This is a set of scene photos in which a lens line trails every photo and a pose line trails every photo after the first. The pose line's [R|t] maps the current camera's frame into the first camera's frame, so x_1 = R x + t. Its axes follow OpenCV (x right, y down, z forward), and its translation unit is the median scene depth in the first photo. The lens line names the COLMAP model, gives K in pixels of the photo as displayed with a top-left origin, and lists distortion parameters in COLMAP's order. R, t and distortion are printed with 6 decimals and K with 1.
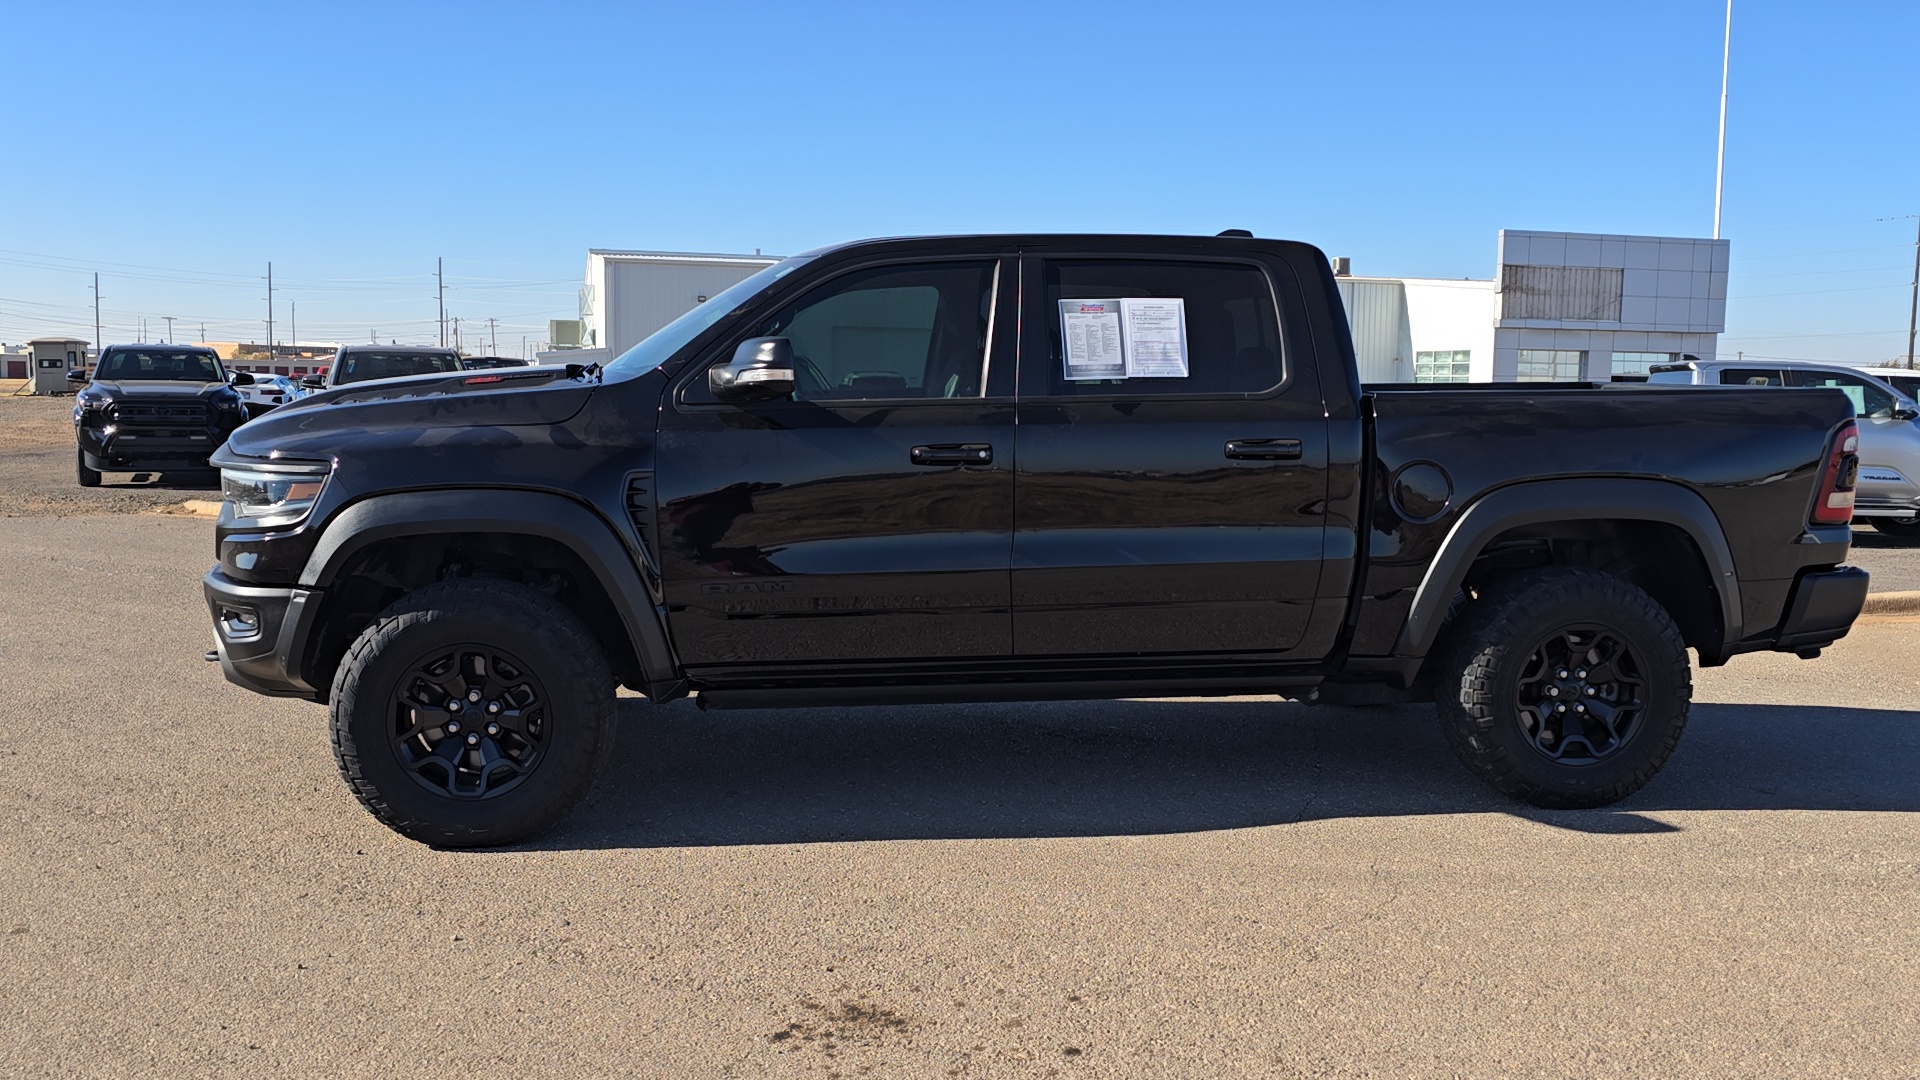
lens RADIAL K [[1633.9, 0, 956.9], [0, 1633.9, 533.4], [0, 0, 1]] dist [-0.016835, -0.006322]
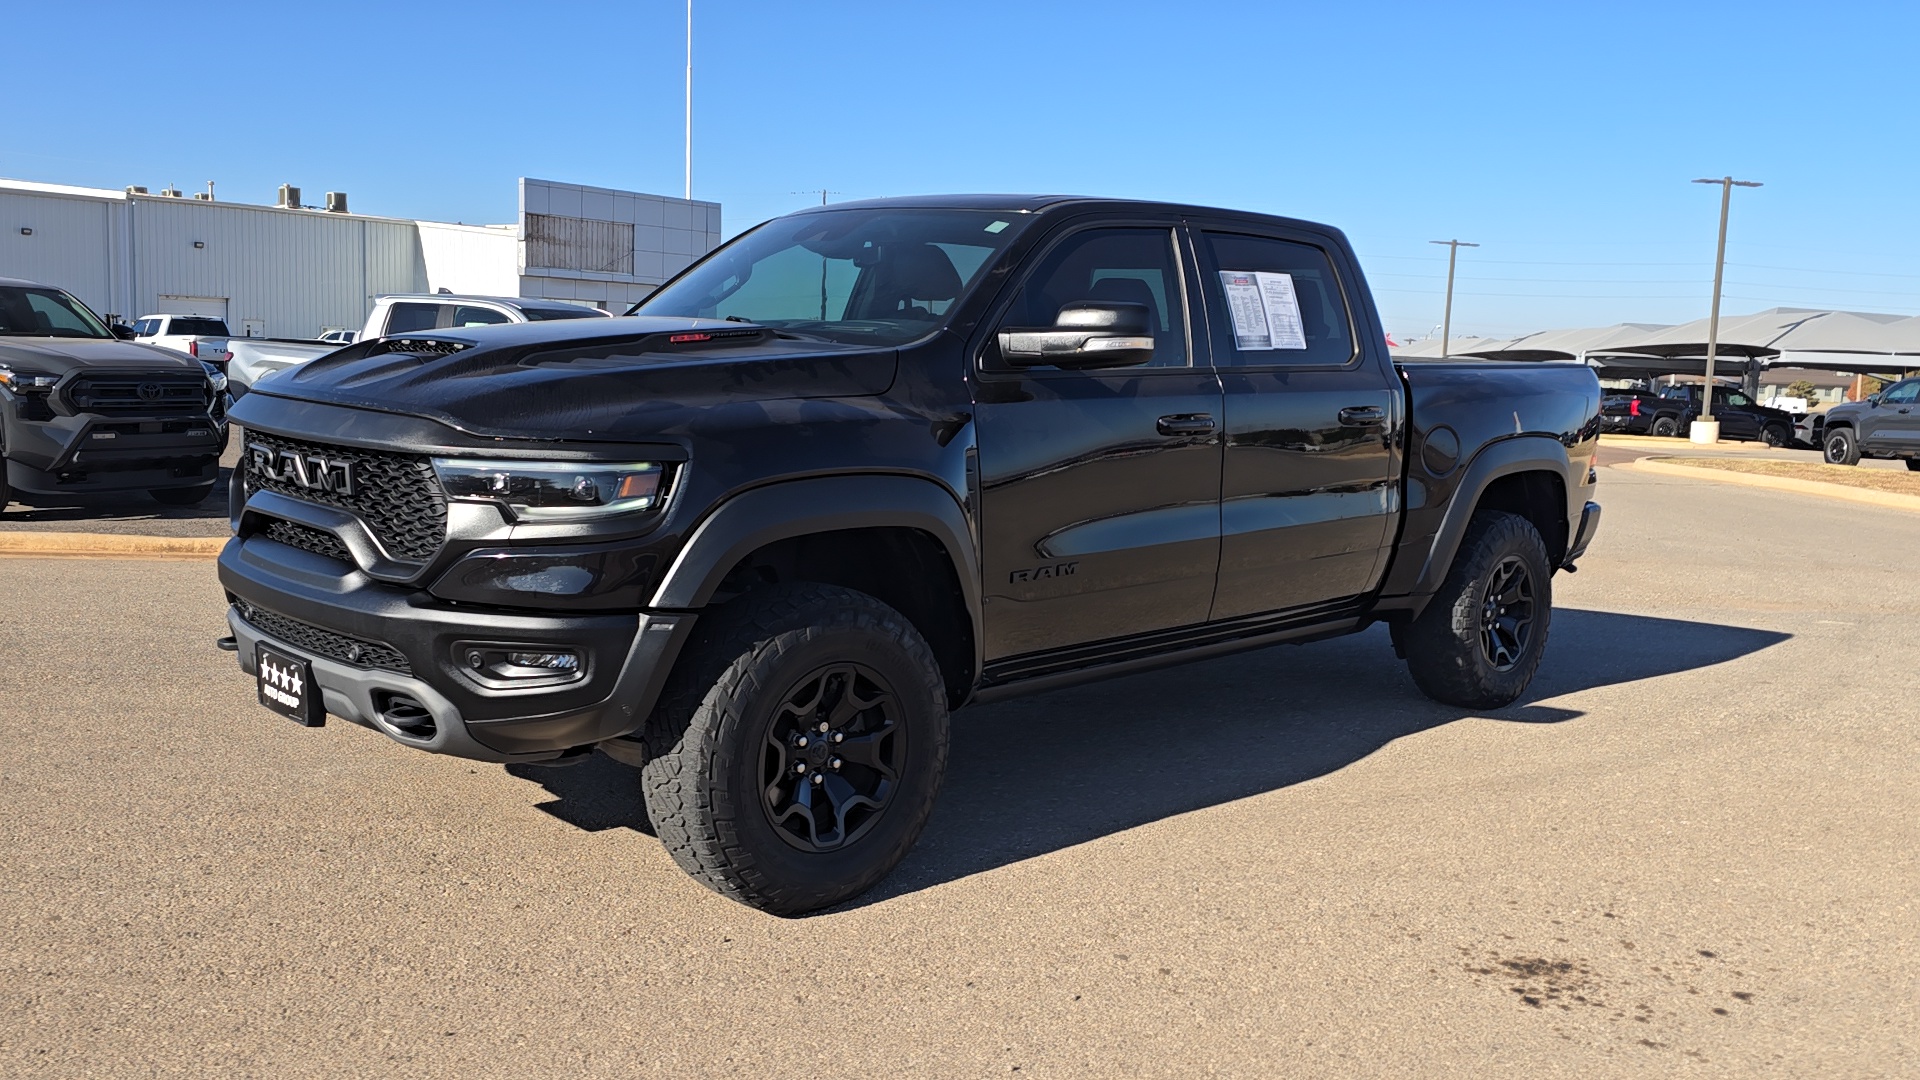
lens RADIAL K [[1633.9, 0, 958.9], [0, 1633.9, 544.9], [0, 0, 1]] dist [-0.016835, -0.006322]
pose [[0.793235, -0.057110, 0.606231, -0.694601], [0.032183, 0.998133, 0.051918, -0.030337], [-0.608064, -0.021673, 0.793592, 0.285769]]
